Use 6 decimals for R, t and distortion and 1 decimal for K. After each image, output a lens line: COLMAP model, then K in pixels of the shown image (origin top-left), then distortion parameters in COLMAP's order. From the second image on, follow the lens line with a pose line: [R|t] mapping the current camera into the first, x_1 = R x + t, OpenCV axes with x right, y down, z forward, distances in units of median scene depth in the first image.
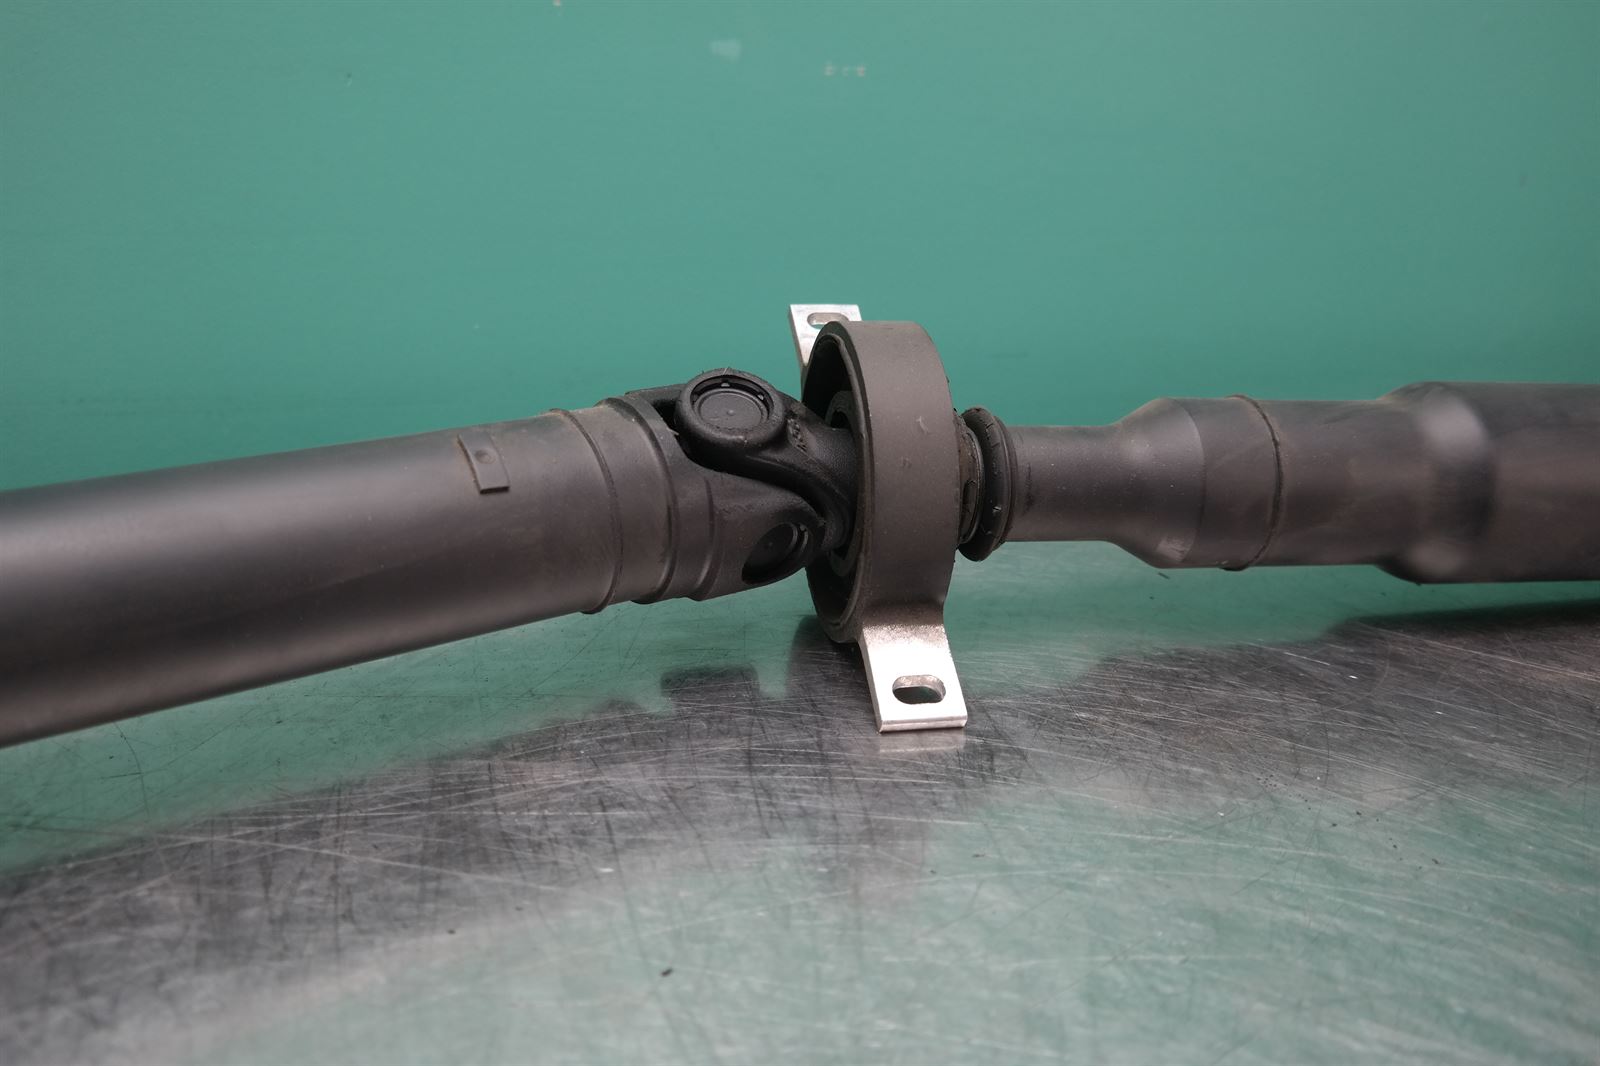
lens RADIAL K [[1269.3, 0, 797.1], [0, 1269.3, 532.6], [0, 0, 1]] dist [-0.000043, -0.000335]
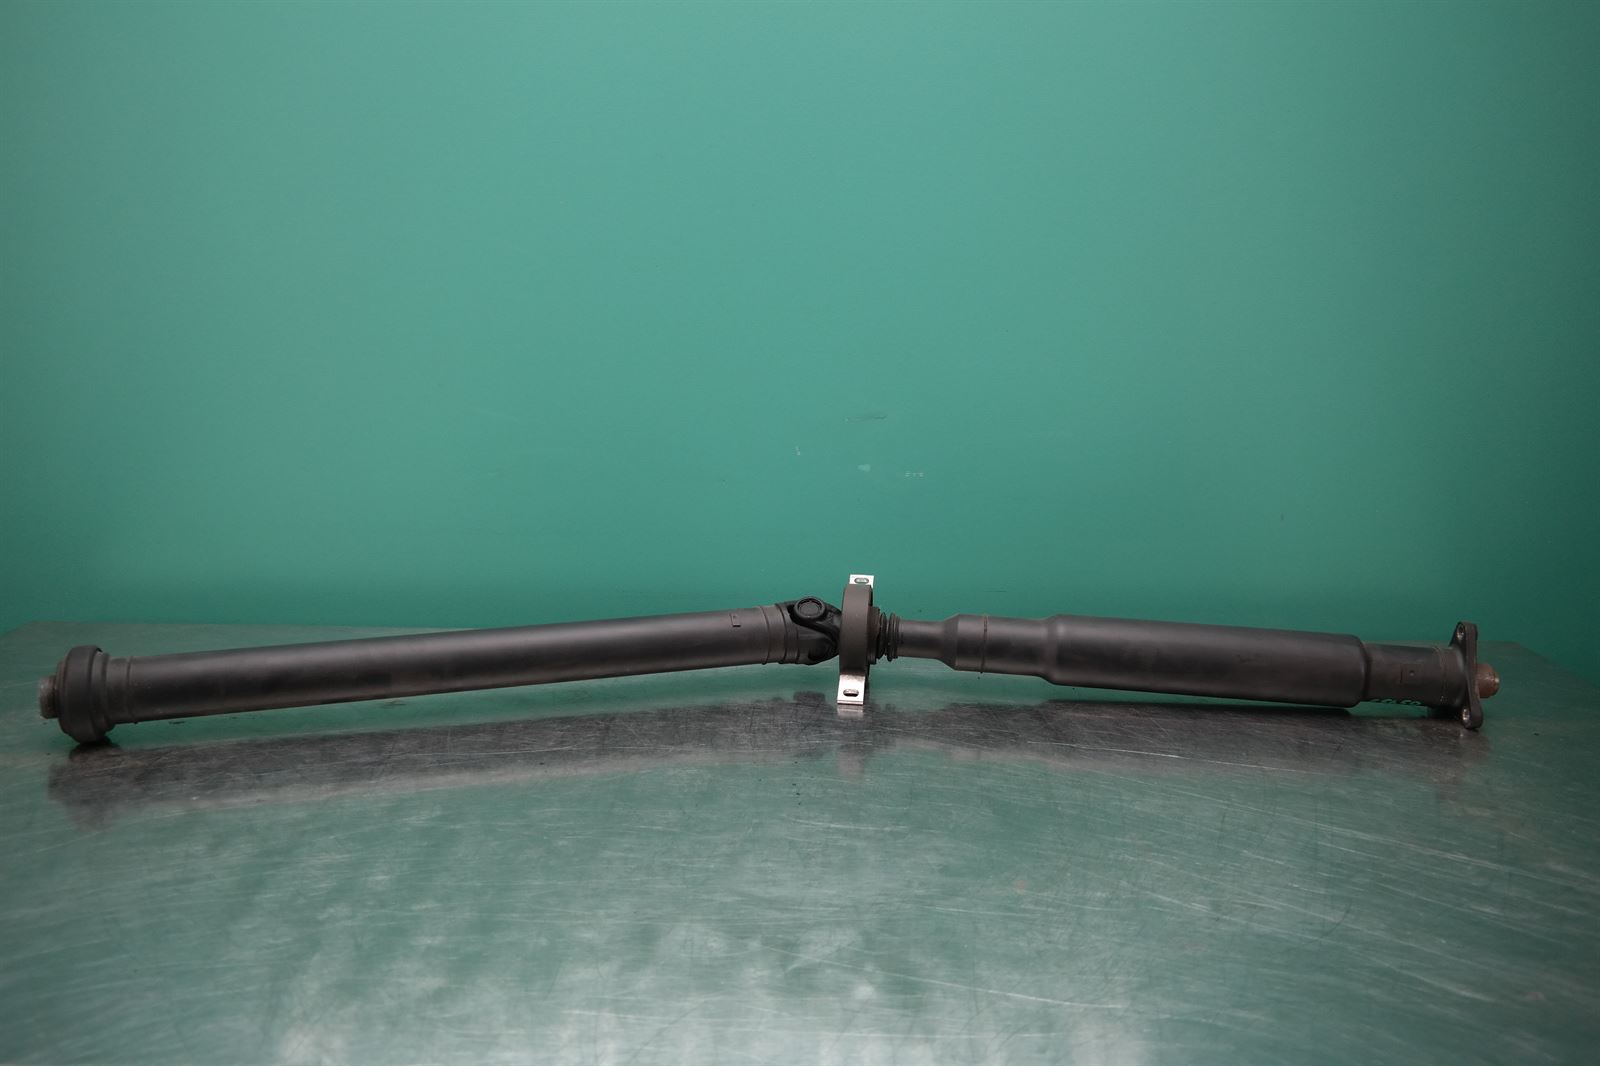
lens RADIAL K [[1269.3, 0, 799.2], [0, 1269.3, 536.5], [0, 0, 1]] dist [-0.000043, -0.000335]
pose [[0.949149, 0.041955, -0.312019, 0.994544], [-0.085112, 0.988372, -0.126006, 0.145936], [0.303104, 0.146155, 0.941683, -2.290618]]
